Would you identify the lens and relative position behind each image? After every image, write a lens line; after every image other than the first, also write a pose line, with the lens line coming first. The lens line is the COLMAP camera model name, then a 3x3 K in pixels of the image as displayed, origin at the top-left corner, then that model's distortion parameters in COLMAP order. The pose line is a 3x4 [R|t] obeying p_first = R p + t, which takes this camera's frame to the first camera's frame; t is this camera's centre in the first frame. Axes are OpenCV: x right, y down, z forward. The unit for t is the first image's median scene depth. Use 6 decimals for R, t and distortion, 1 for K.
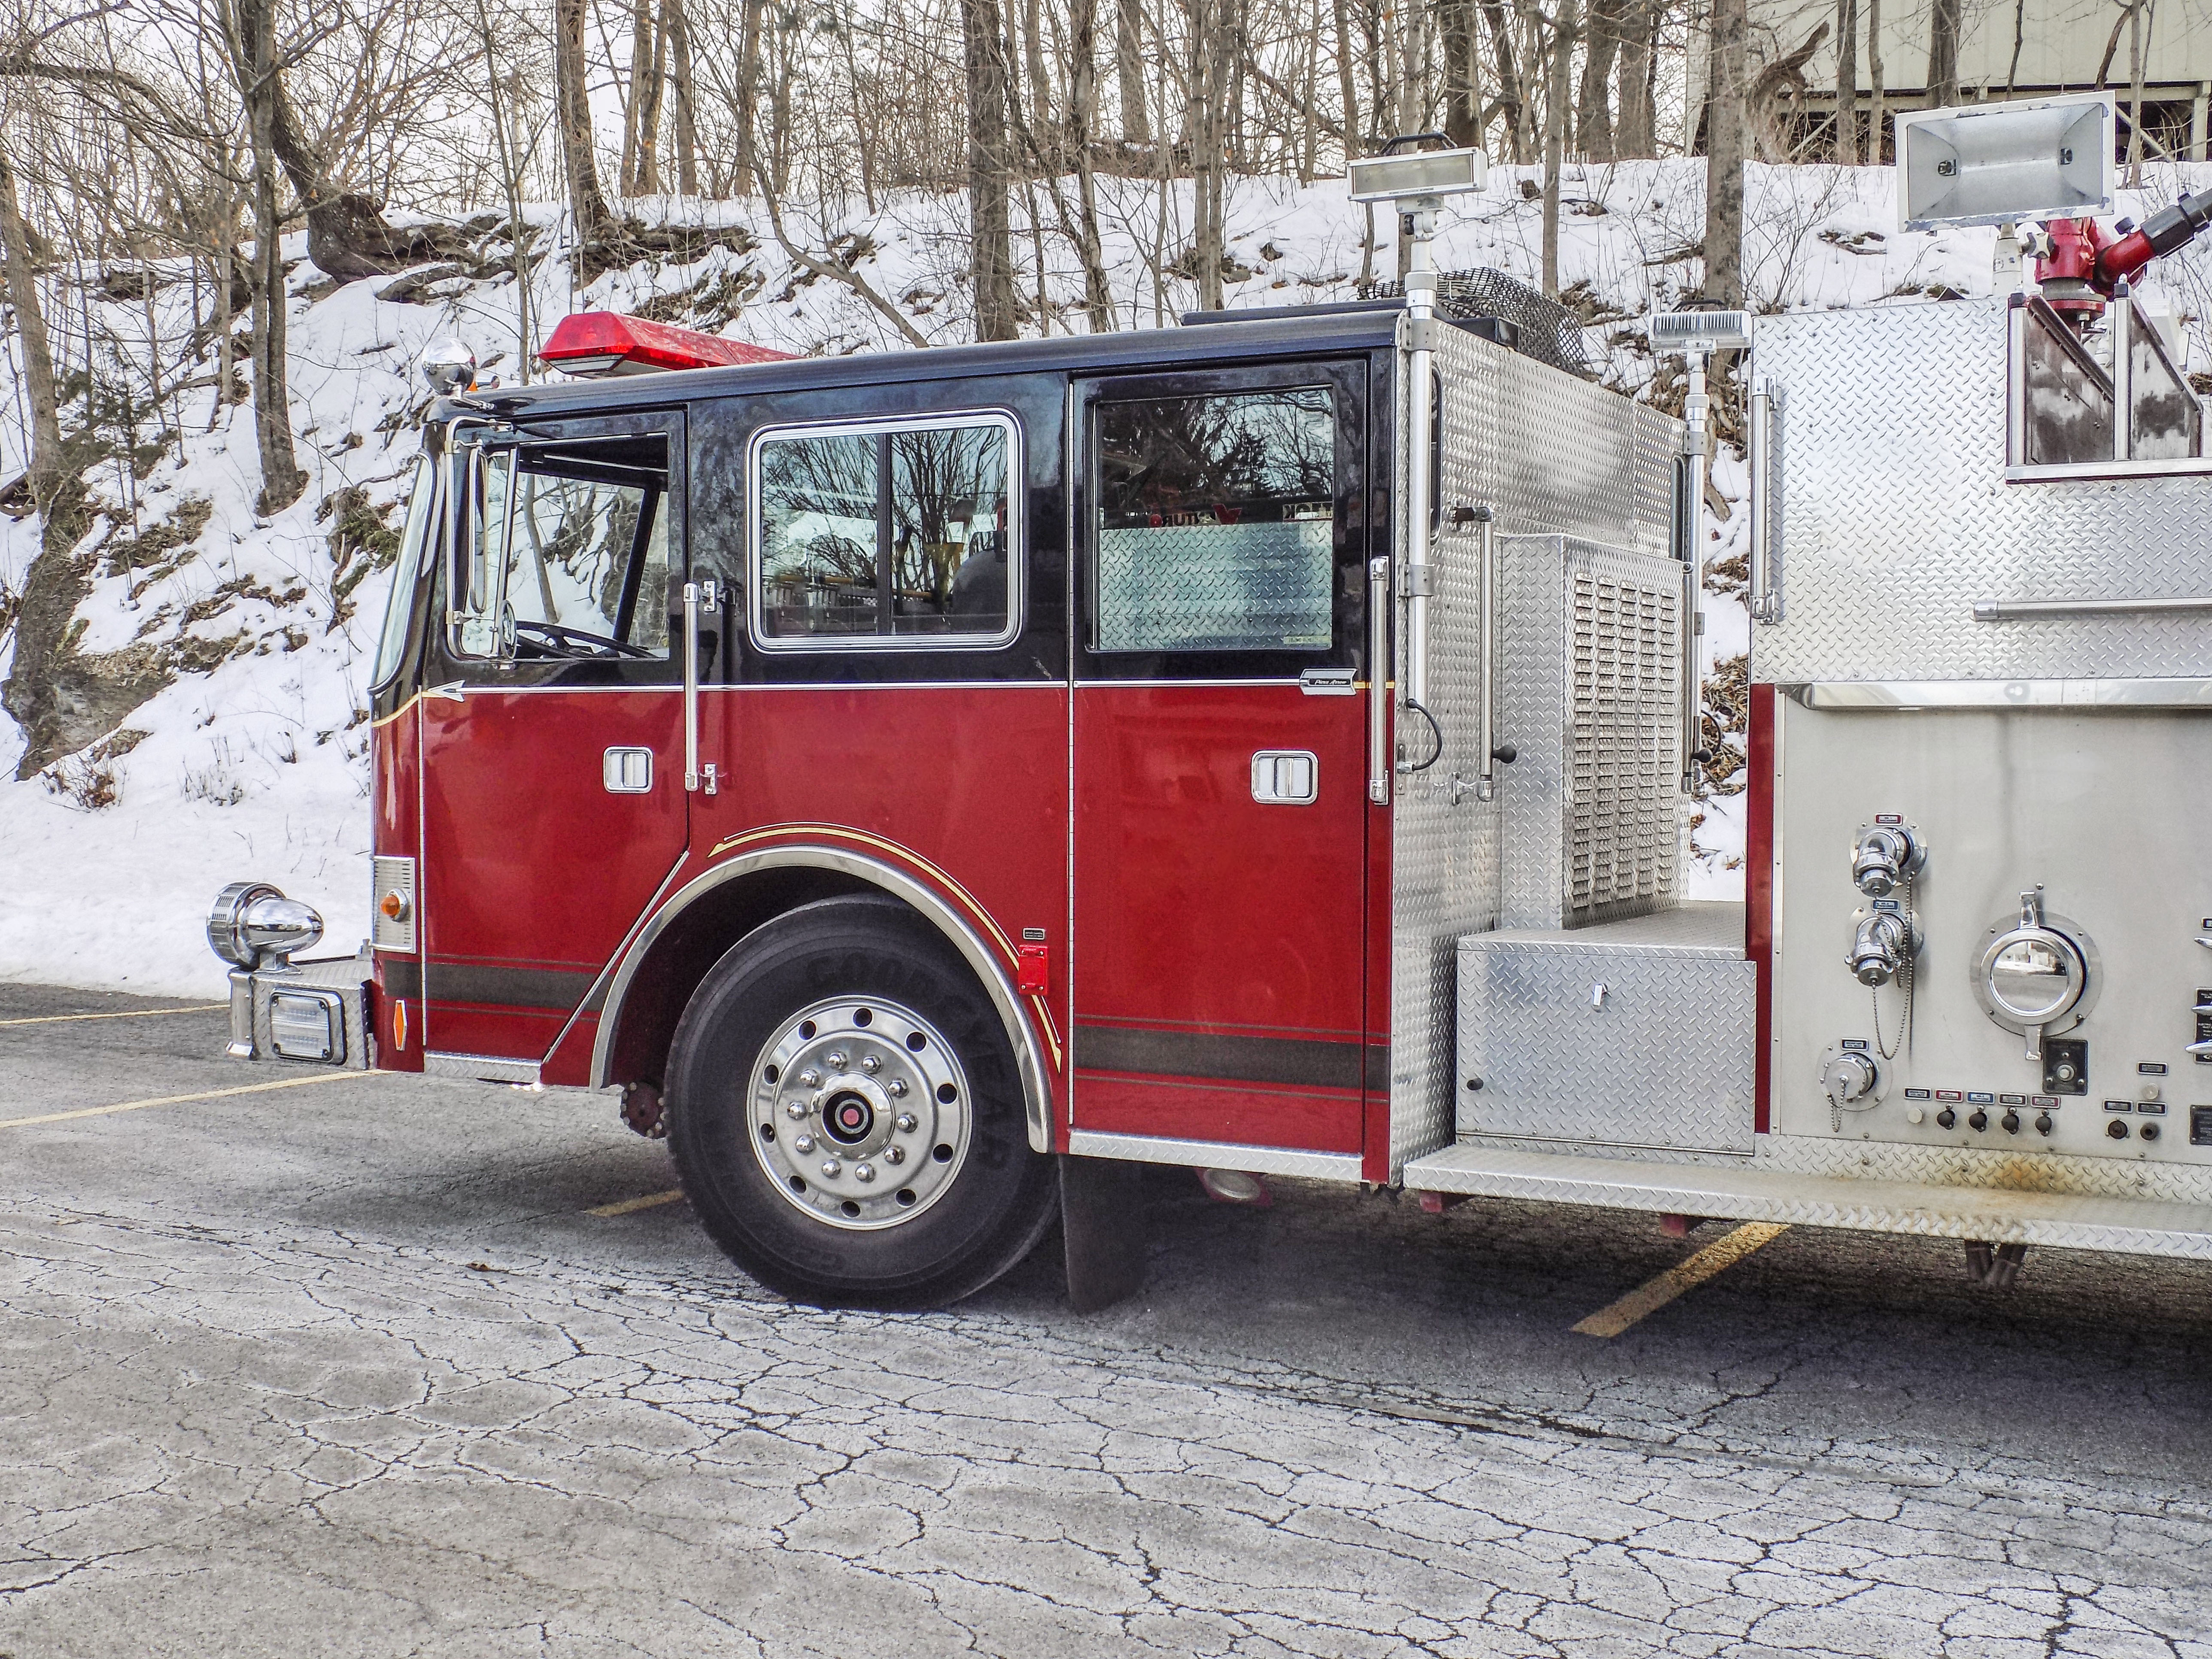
lens RADIAL K [[2391.3, 0, 1106.0], [0, 2391.3, 829.5], [0, 0, 1]] dist [0.105935, -0.009686]
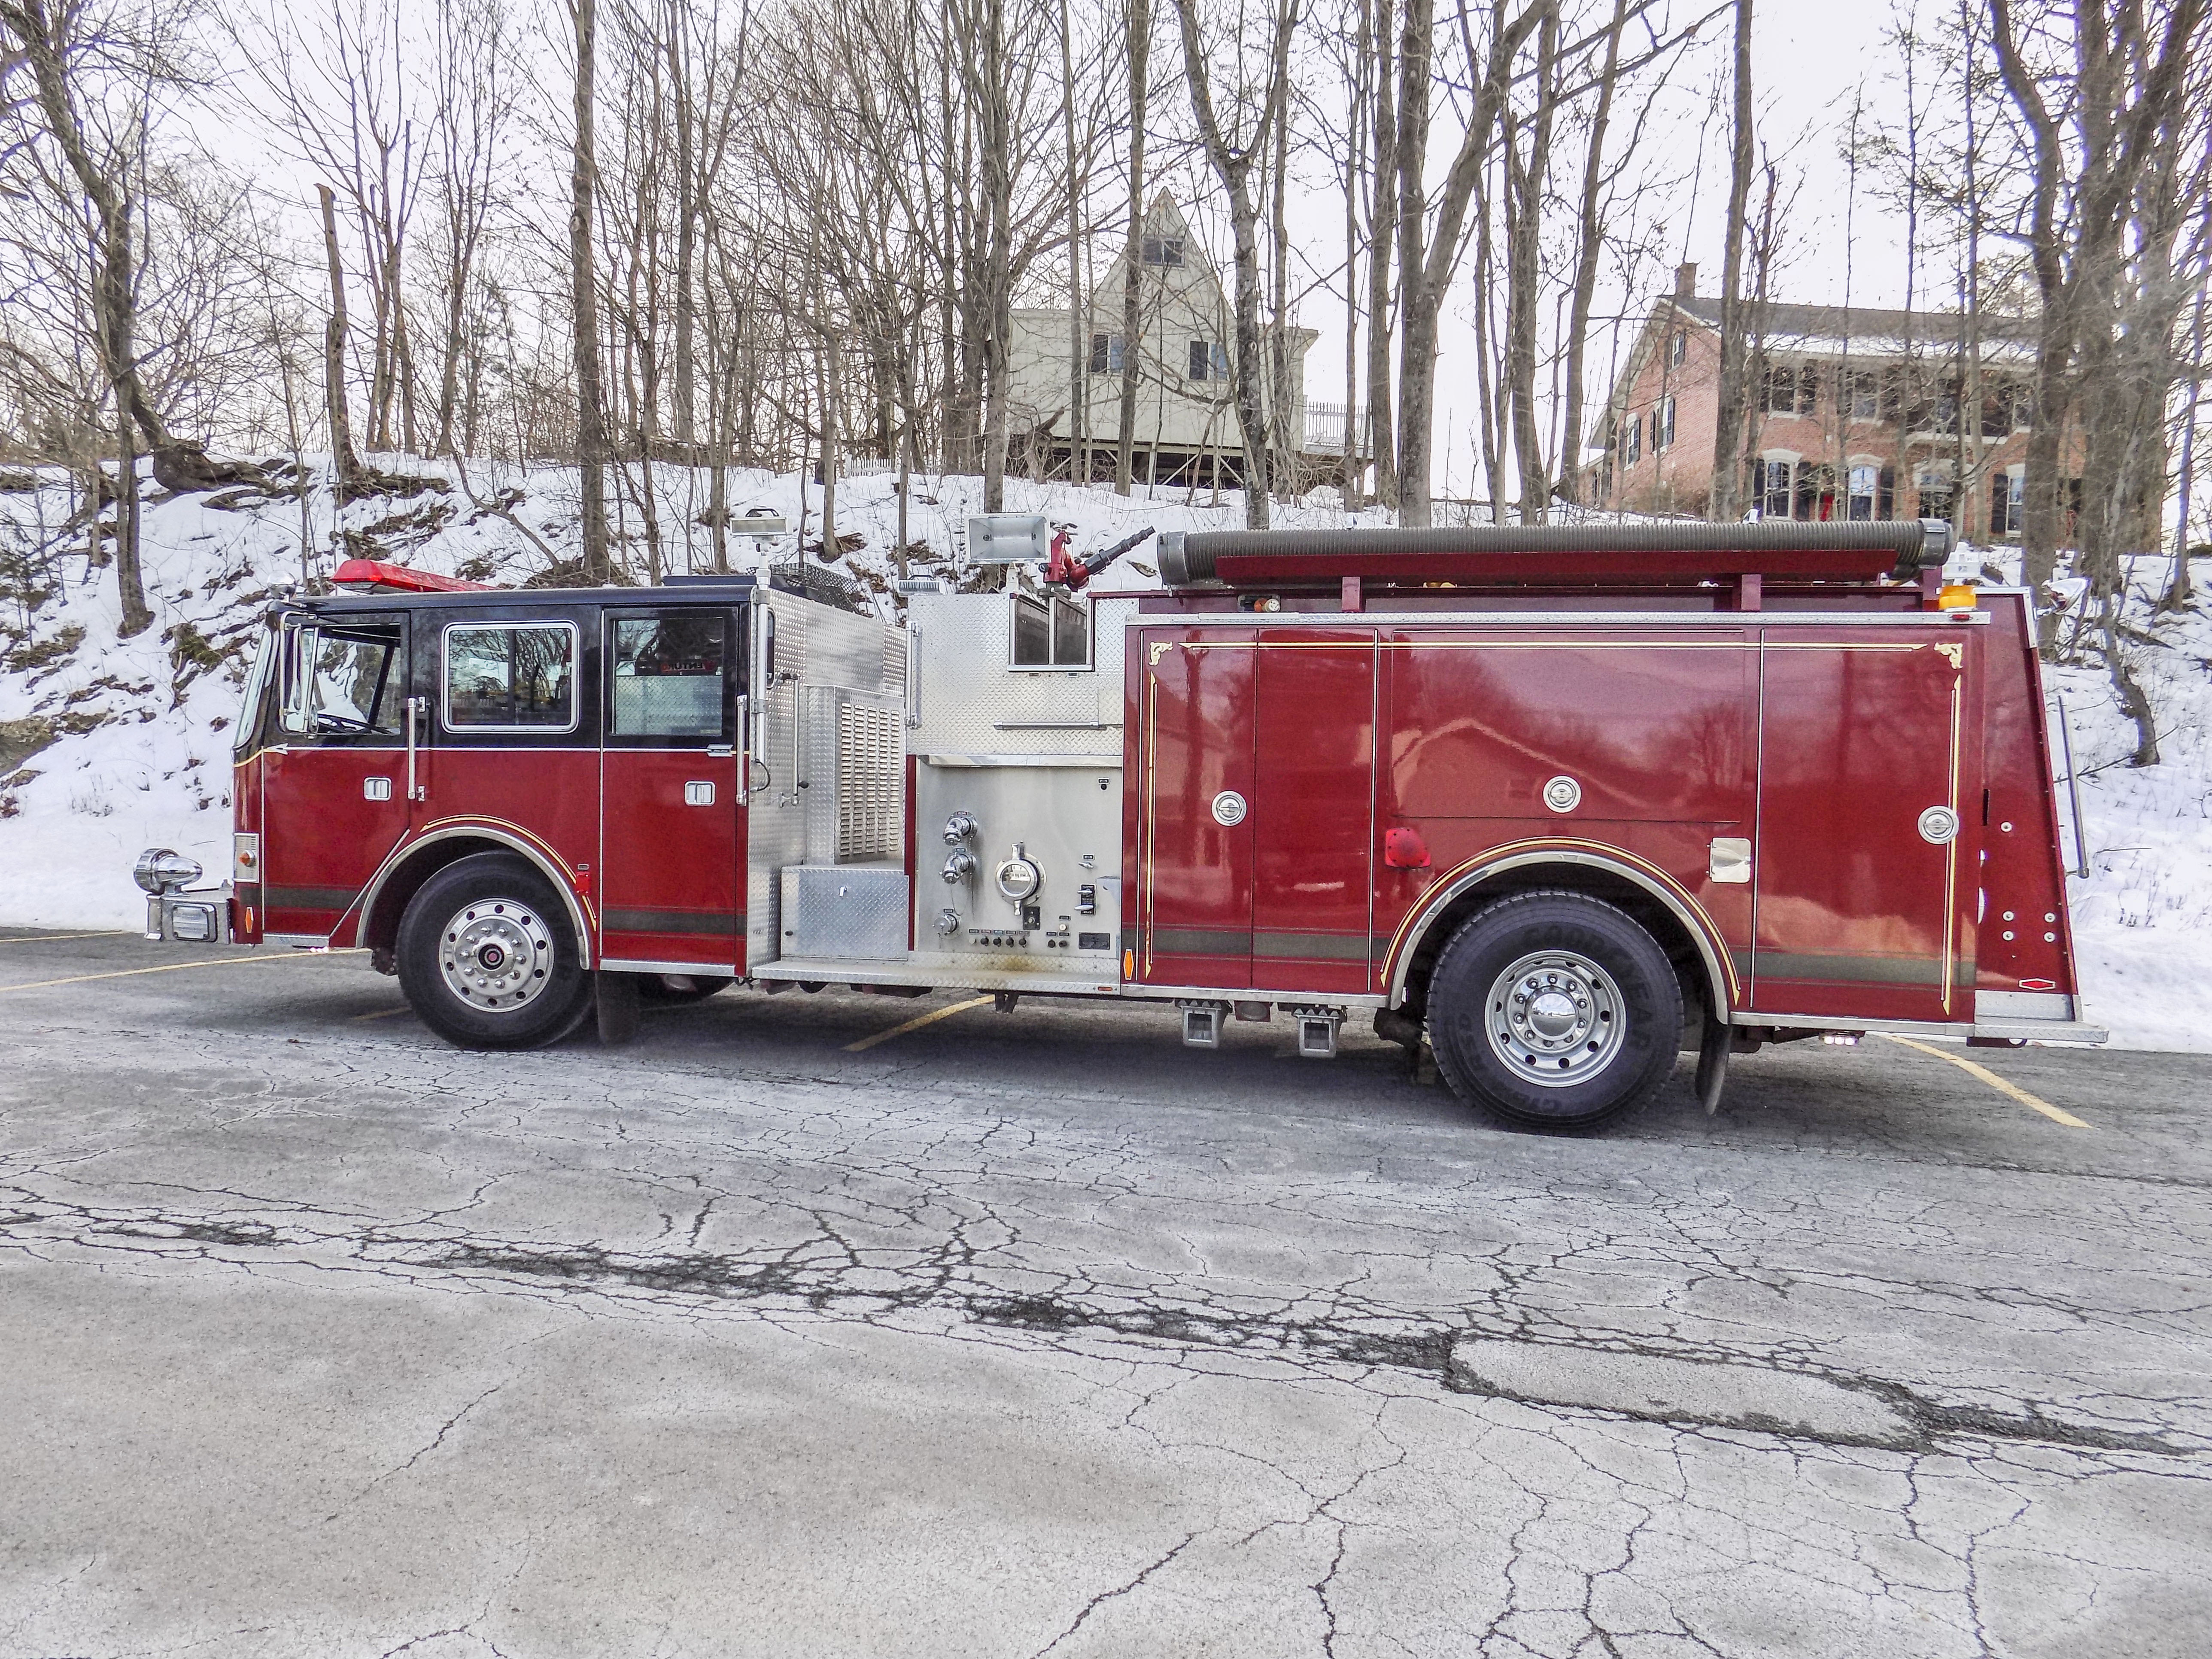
lens RADIAL K [[1679.0, 0, 1106.0], [0, 1679.0, 829.5], [0, 0, 1]] dist [-0.009193, 0.107688]
pose [[0.975056, 0.004634, 0.221909, 0.051557], [-0.001261, 0.999882, -0.015340, 0.018476], [-0.221953, 0.014678, 0.974947, -0.314343]]
